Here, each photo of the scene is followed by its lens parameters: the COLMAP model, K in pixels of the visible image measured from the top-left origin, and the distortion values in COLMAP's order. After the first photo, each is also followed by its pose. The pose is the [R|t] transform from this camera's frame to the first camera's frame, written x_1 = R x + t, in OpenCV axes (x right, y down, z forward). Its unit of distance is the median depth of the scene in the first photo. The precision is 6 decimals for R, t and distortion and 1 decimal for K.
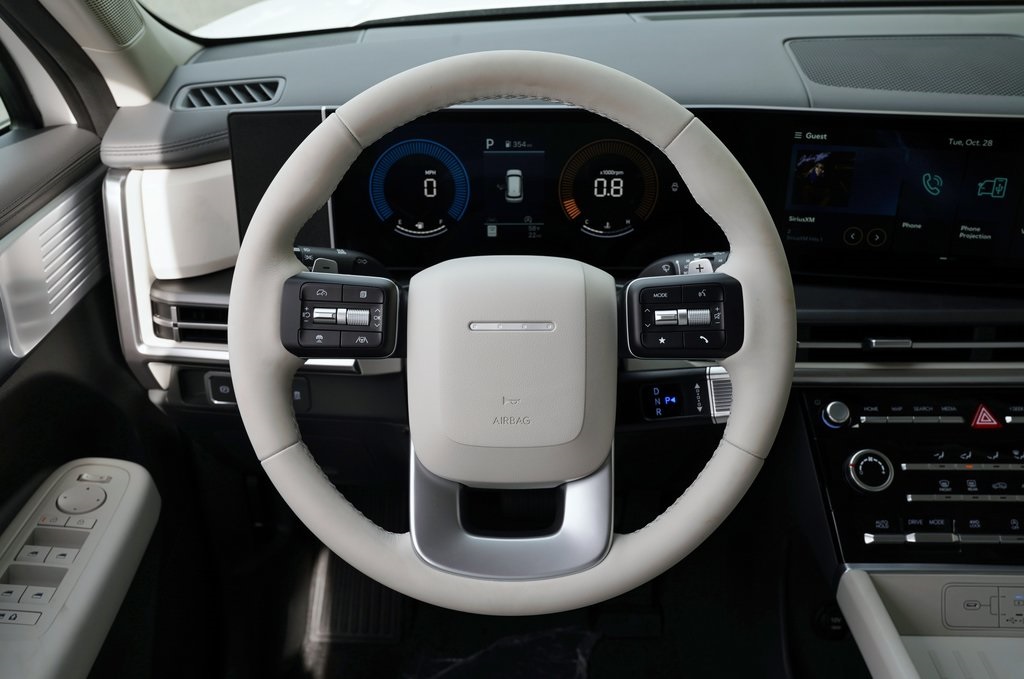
lens RADIAL K [[963.8, 0, 516.1], [0, 963.8, 333.2], [0, 0, 1]] dist [0.025054, 0.000000]
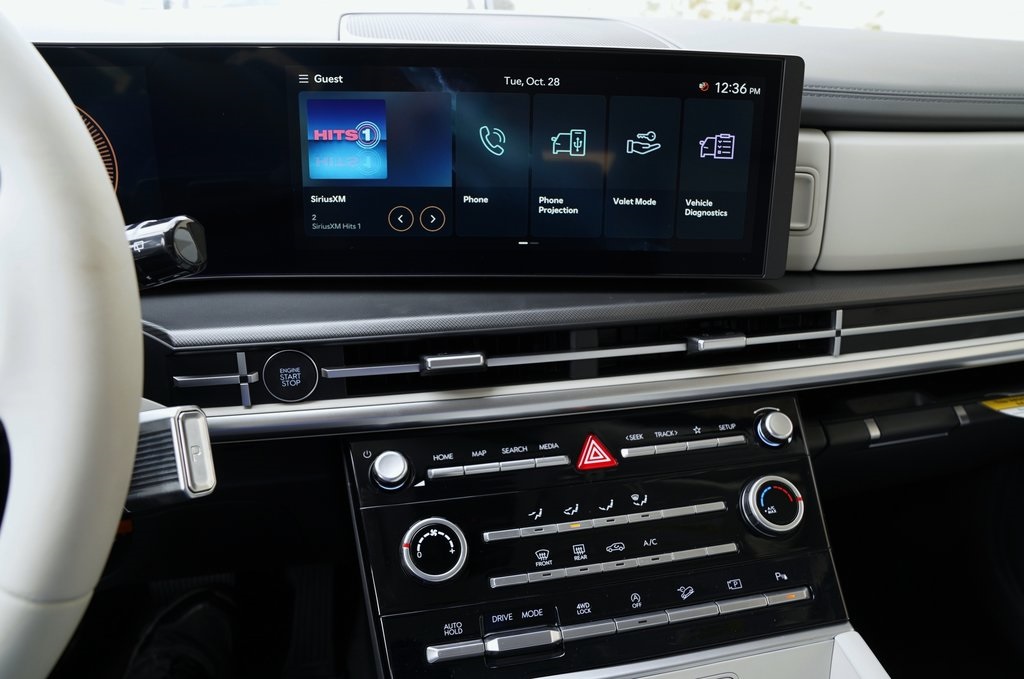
lens RADIAL K [[731.5, 0, 519.7], [0, 731.5, 335.2], [0, 0, 1]] dist [-0.108259, 0.028316]
pose [[0.975285, -0.067196, 0.210483, 0.325517], [0.084708, 0.993556, -0.075311, 0.035463], [-0.204066, 0.091279, 0.974692, 0.476484]]
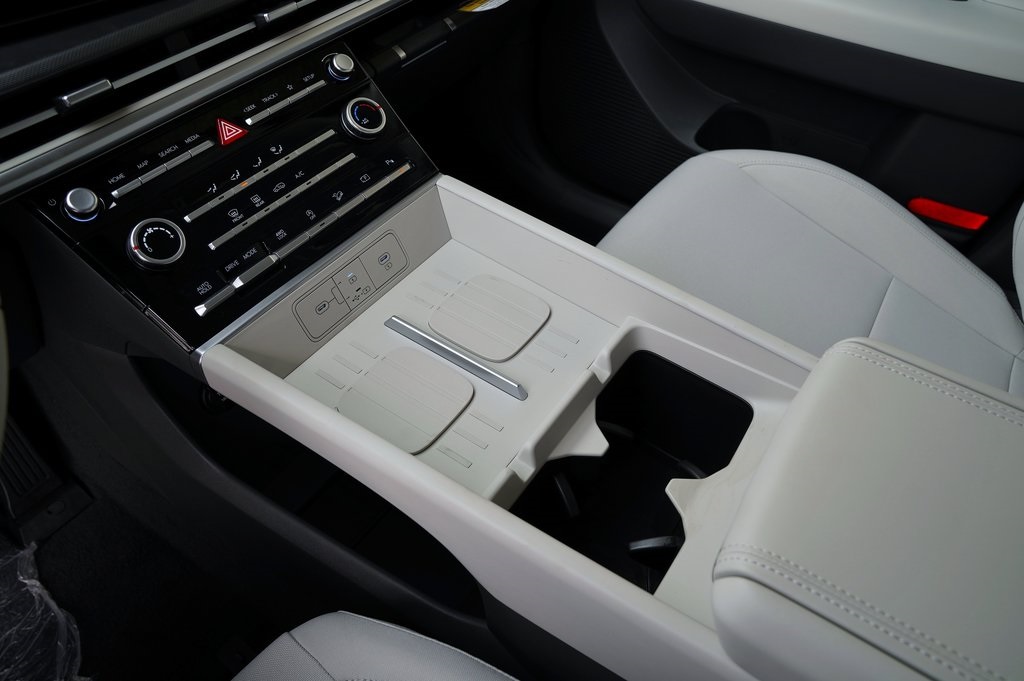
lens RADIAL K [[708.6, 0, 516.3], [0, 708.6, 339.6], [0, 0, 1]] dist [-0.106907, 0.059649]
pose [[0.562310, -0.589127, 0.580290, 0.140290], [0.386884, 0.807630, 0.445033, 0.062463], [-0.730840, -0.025742, 0.682063, 0.352359]]
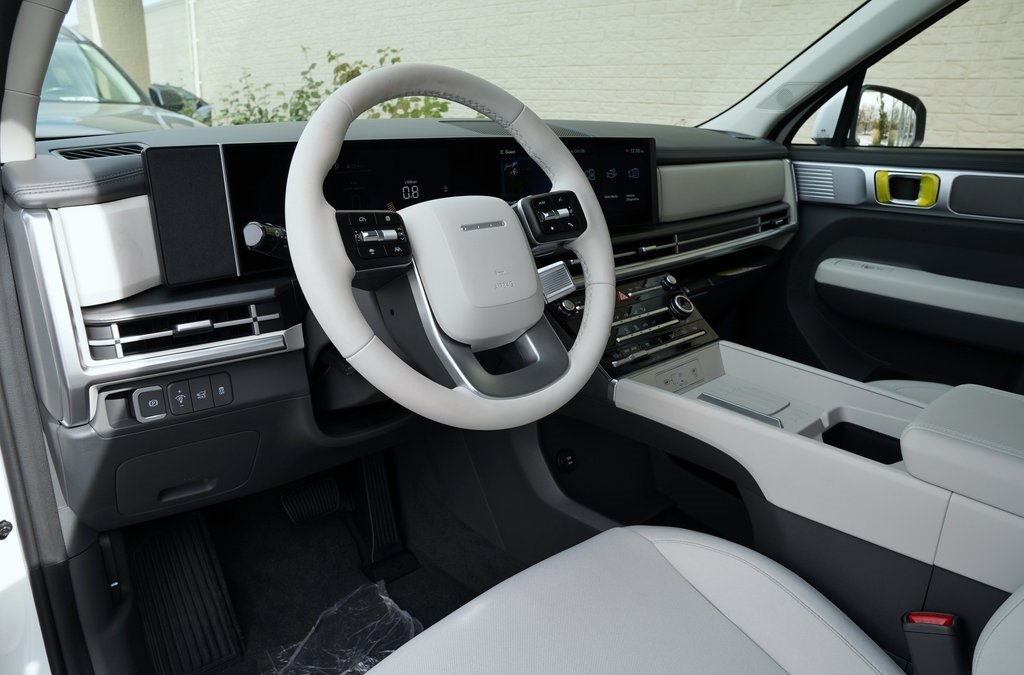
lens RADIAL K [[708.6, 0, 508.3], [0, 708.6, 331.0], [0, 0, 1]] dist [-0.106907, 0.059649]
pose [[0.731771, -0.190567, 0.654367, -0.564374], [0.315879, 0.945599, -0.077863, 0.189832], [-0.603931, 0.263679, 0.752158, 0.154717]]
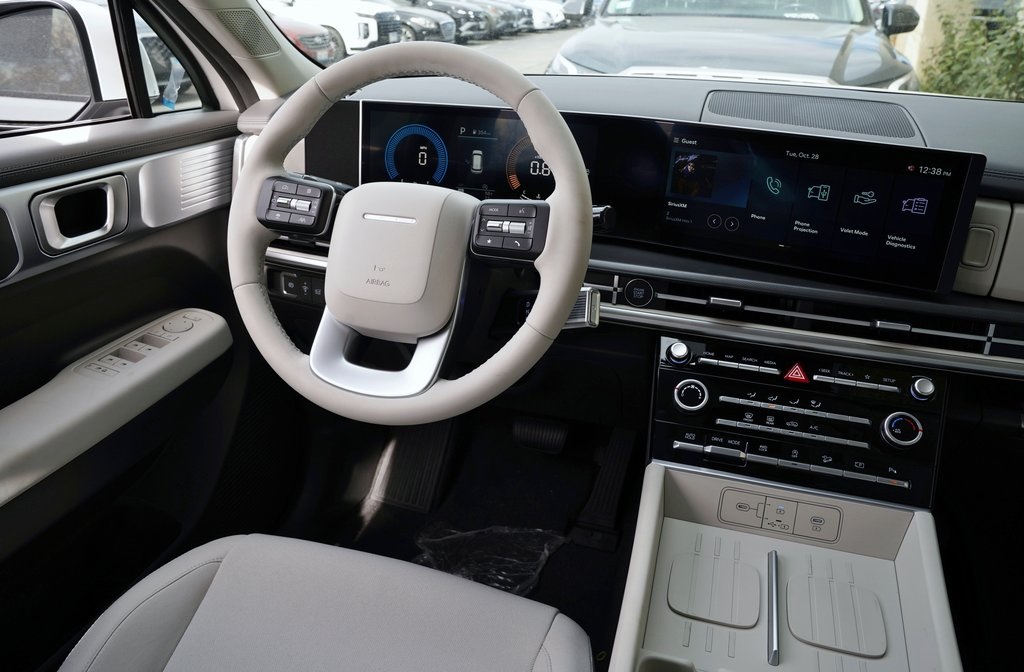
lens RADIAL K [[708.6, 0, 514.4], [0, 708.6, 331.1], [0, 0, 1]] dist [-0.106907, 0.059649]
pose [[0.955261, 0.144970, -0.257800, 0.368313], [-0.162451, 0.985561, -0.047736, 0.139722], [0.247158, 0.087480, 0.965018, 0.031807]]
